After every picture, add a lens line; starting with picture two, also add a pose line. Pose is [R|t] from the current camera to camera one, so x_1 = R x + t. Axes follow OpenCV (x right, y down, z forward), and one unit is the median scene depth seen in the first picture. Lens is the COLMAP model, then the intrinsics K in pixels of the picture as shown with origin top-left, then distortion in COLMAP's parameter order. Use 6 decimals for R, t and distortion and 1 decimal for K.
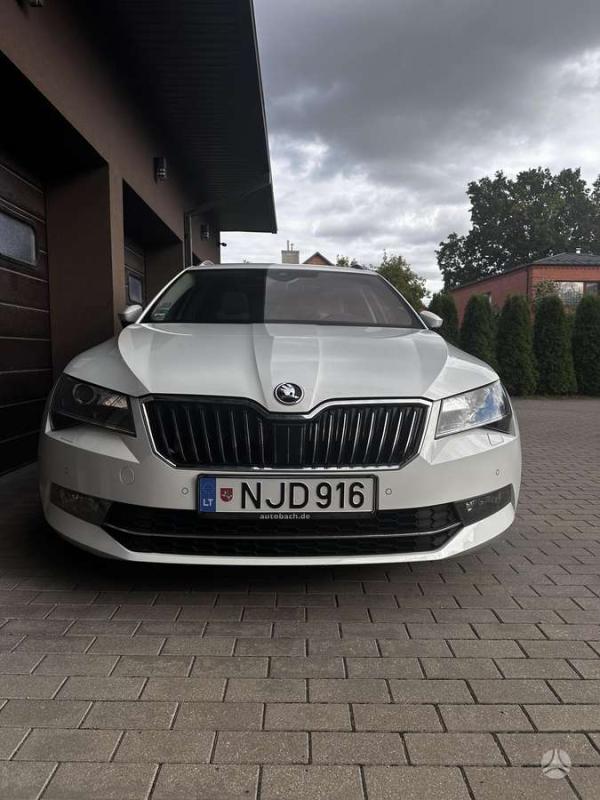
lens RADIAL K [[576.5, 0, 306.2], [0, 576.5, 398.4], [0, 0, 1]] dist [0.061368, -0.072886]
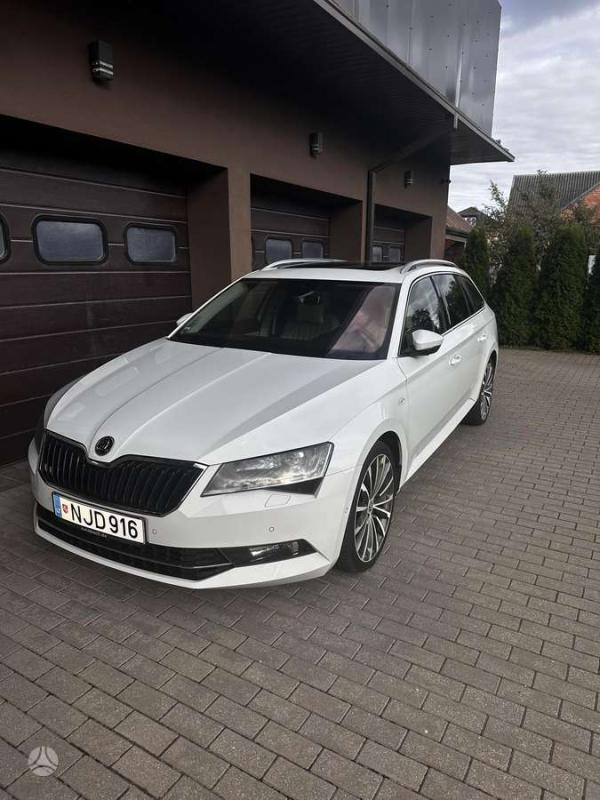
lens RADIAL K [[576.5, 0, 306.2], [0, 576.5, 398.4], [0, 0, 1]] dist [0.061368, -0.072886]
pose [[0.855542, 0.125513, -0.502289, 1.082189], [-0.044260, 0.984349, 0.170584, -0.385366], [0.515838, -0.123710, 0.847707, 0.094115]]
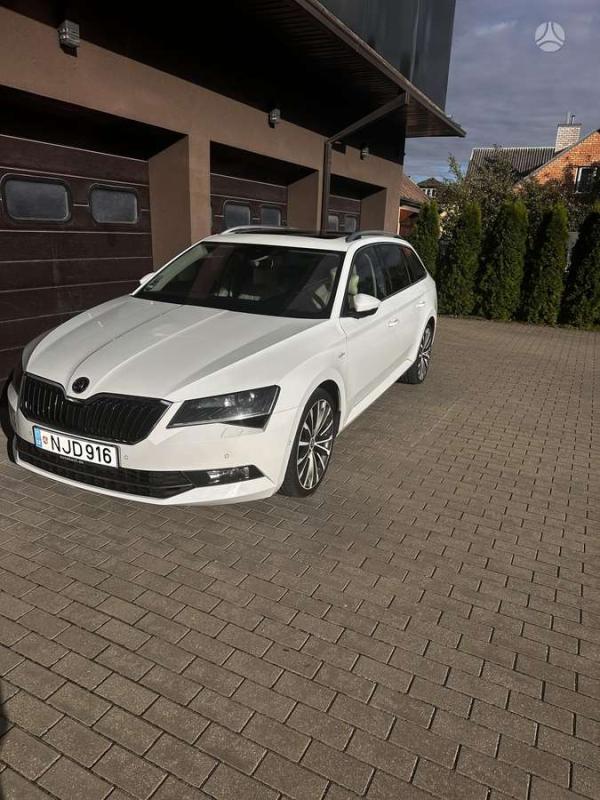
lens RADIAL K [[576.5, 0, 306.2], [0, 576.5, 398.4], [0, 0, 1]] dist [0.061368, -0.072886]
pose [[0.886805, 0.165626, -0.431444, 1.237266], [-0.074552, 0.972615, 0.220140, -0.378843], [0.456090, -0.163056, 0.874868, -0.120114]]
